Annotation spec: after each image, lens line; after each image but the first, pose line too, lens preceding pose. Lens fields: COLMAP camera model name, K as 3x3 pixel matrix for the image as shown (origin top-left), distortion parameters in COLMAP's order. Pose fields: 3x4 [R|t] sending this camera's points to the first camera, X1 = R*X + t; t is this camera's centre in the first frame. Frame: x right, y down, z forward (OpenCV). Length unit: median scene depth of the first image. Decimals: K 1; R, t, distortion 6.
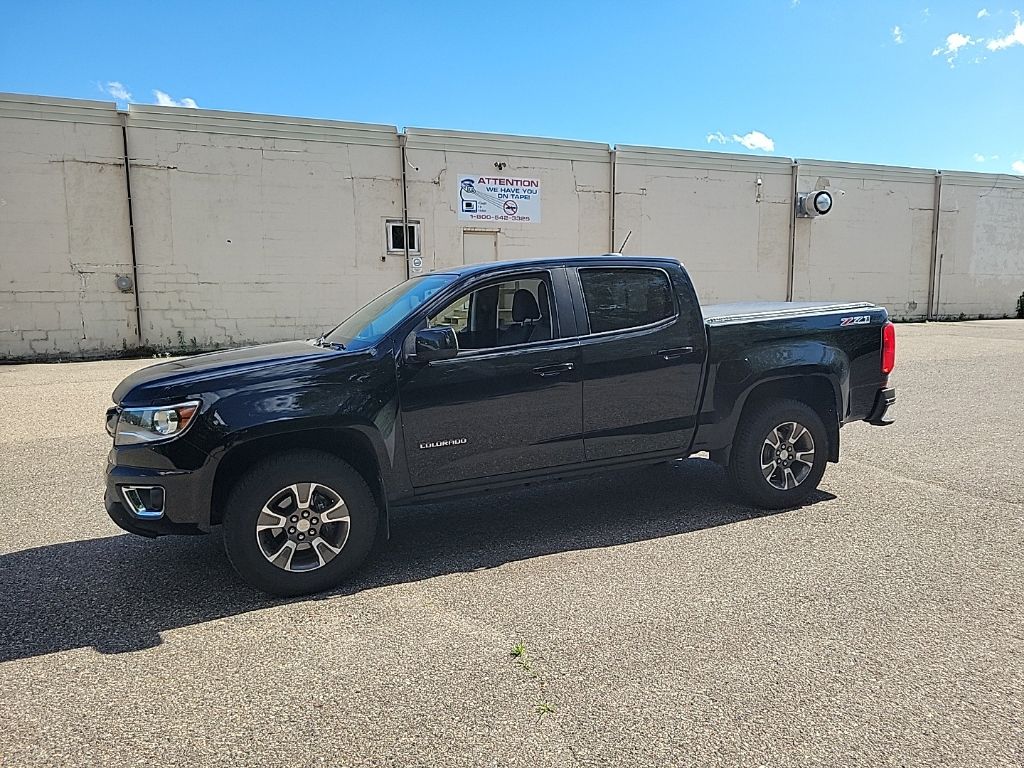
lens RADIAL K [[771.3, 0, 519.7], [0, 771.3, 380.5], [0, 0, 1]] dist [0.050976, -0.032513]
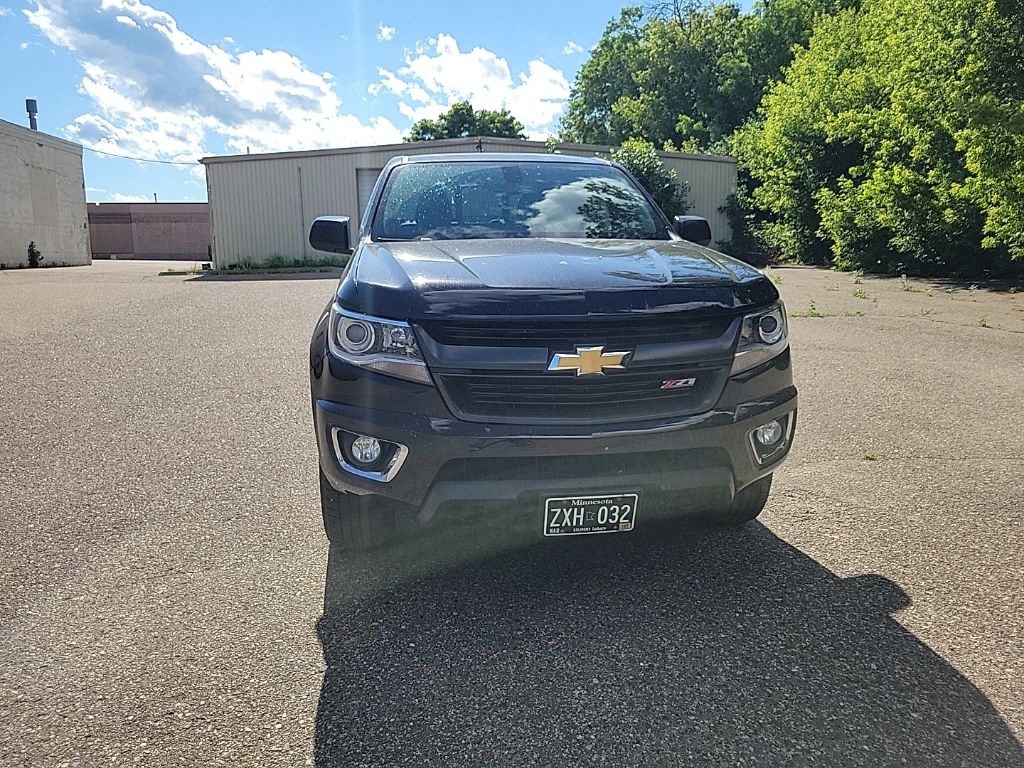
lens RADIAL K [[771.3, 0, 516.2], [0, 771.3, 364.9], [0, 0, 1]] dist [0.050976, -0.032513]
pose [[0.271478, -0.137296, 0.952602, -0.258563], [0.107690, 0.987891, 0.111692, -0.003746], [-0.956401, 0.072264, 0.282976, 0.217275]]
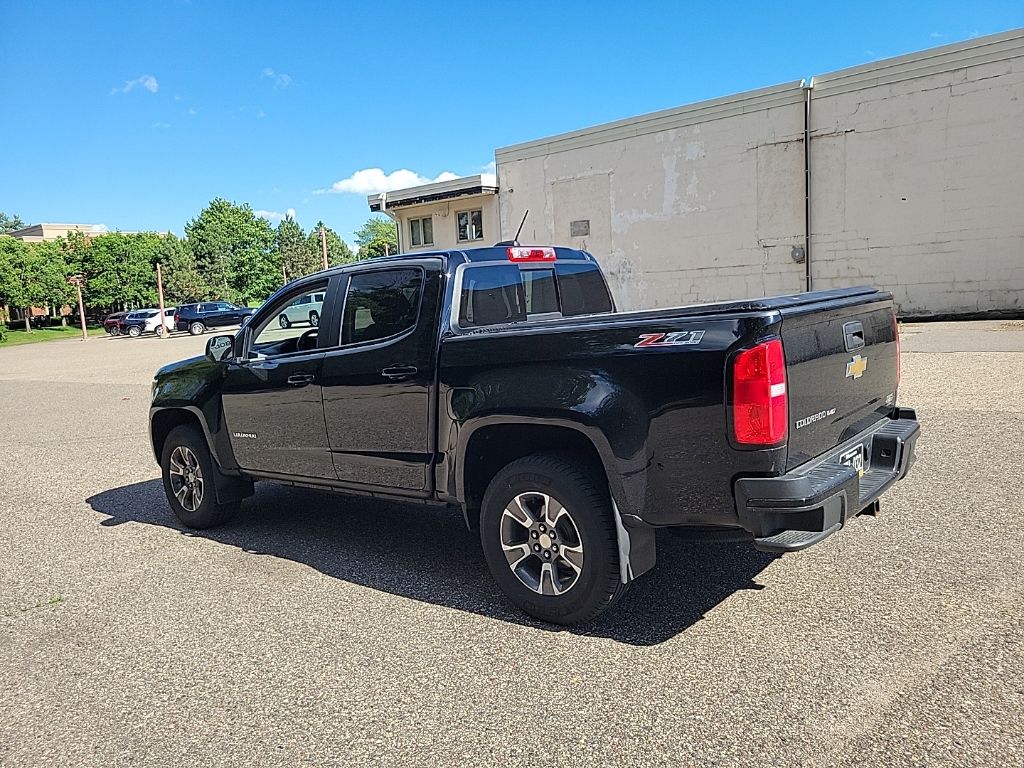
lens RADIAL K [[771.3, 0, 516.7], [0, 771.3, 363.3], [0, 0, 1]] dist [0.050976, -0.032513]
pose [[0.435203, 0.072843, -0.897381, 0.264953], [-0.040029, 0.997302, 0.061542, -0.027087], [0.899442, 0.009138, 0.436944, 0.203509]]
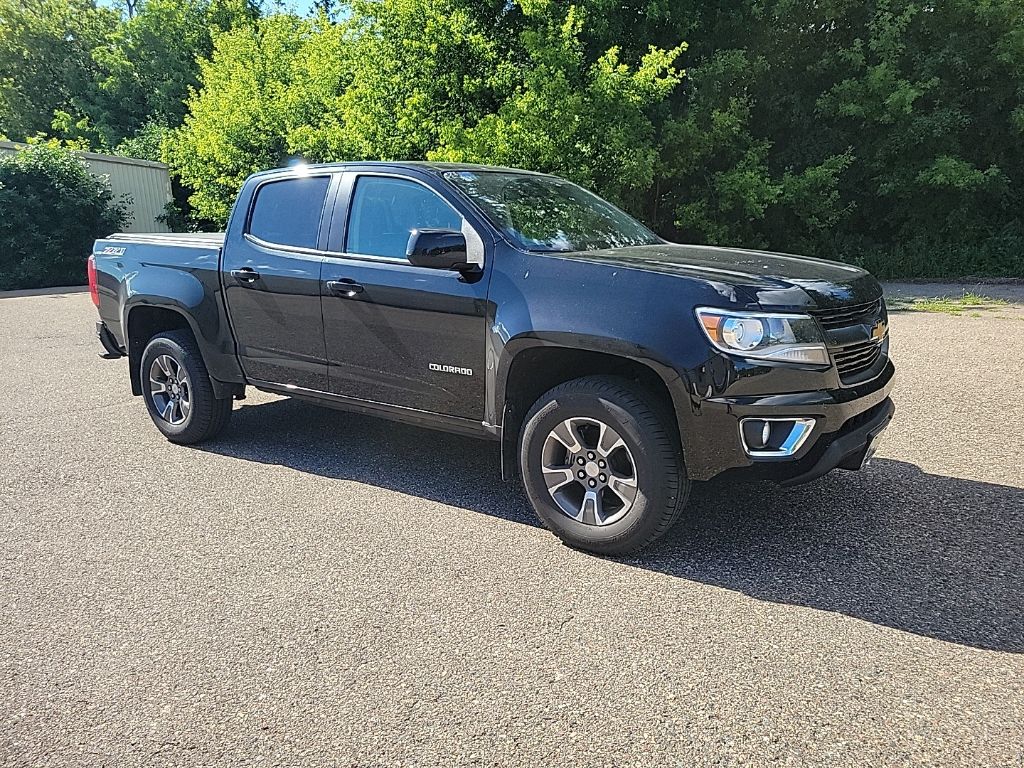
lens RADIAL K [[771.3, 0, 513.0], [0, 771.3, 380.9], [0, 0, 1]] dist [0.050976, -0.032513]
pose [[-0.488206, -0.125477, 0.863661, -0.245091], [0.137182, 0.966275, 0.217931, -0.028314], [-0.861879, 0.224874, -0.454528, 0.402027]]
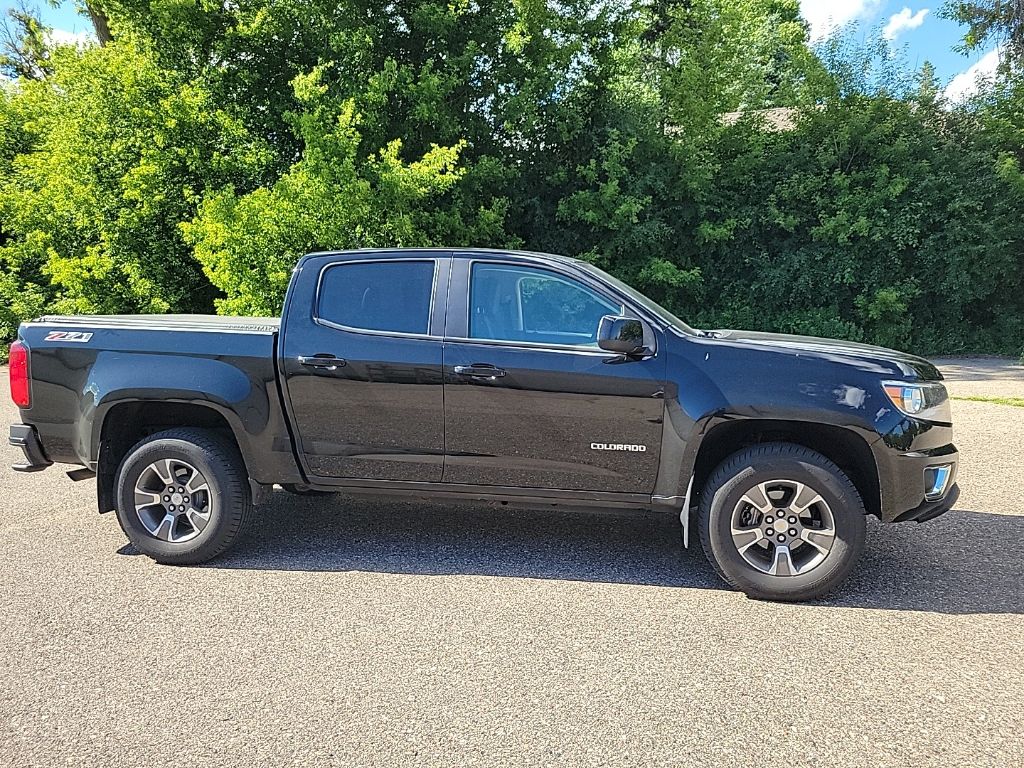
lens RADIAL K [[771.3, 0, 520.3], [0, 771.3, 371.9], [0, 0, 1]] dist [0.040595, -0.011179]
pose [[-0.818824, -0.009070, 0.573973, -0.161918], [0.100495, 0.982169, 0.158885, -0.046104], [-0.565180, 0.187780, -0.803312, 0.504940]]
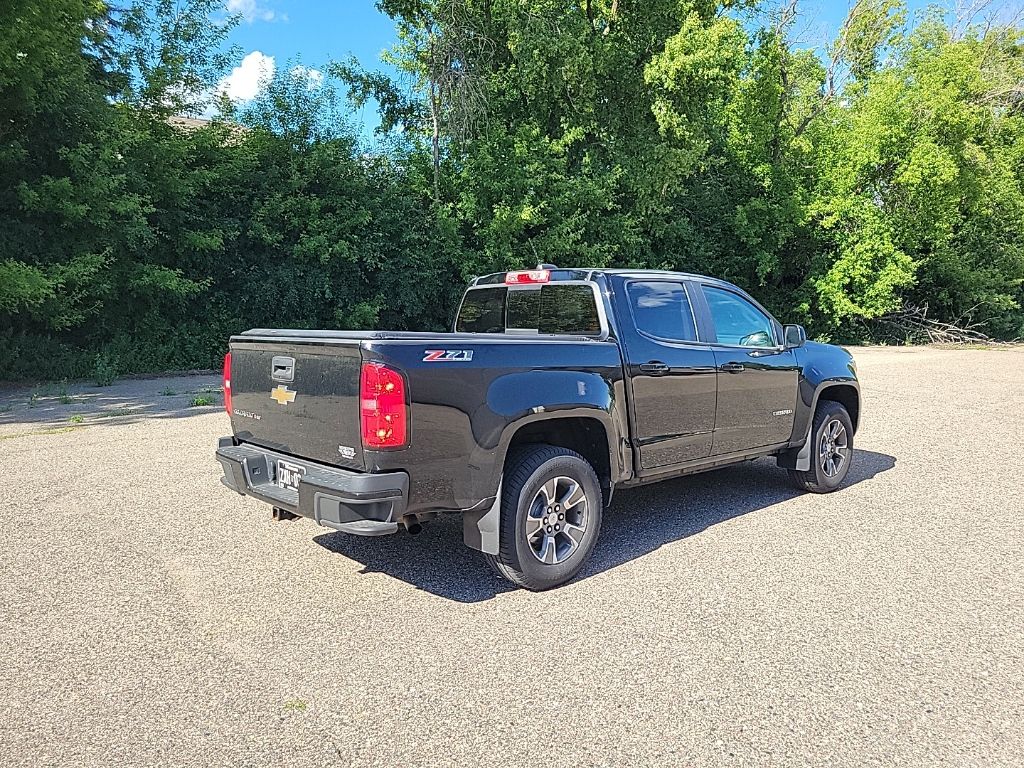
lens RADIAL K [[771.3, 0, 521.9], [0, 771.3, 380.6], [0, 0, 1]] dist [0.050976, -0.032513]
pose [[-0.942834, 0.064253, -0.327010, 0.142323], [-0.004076, 0.978942, 0.204100, -0.067149], [0.333237, 0.193765, -0.922718, 0.580156]]
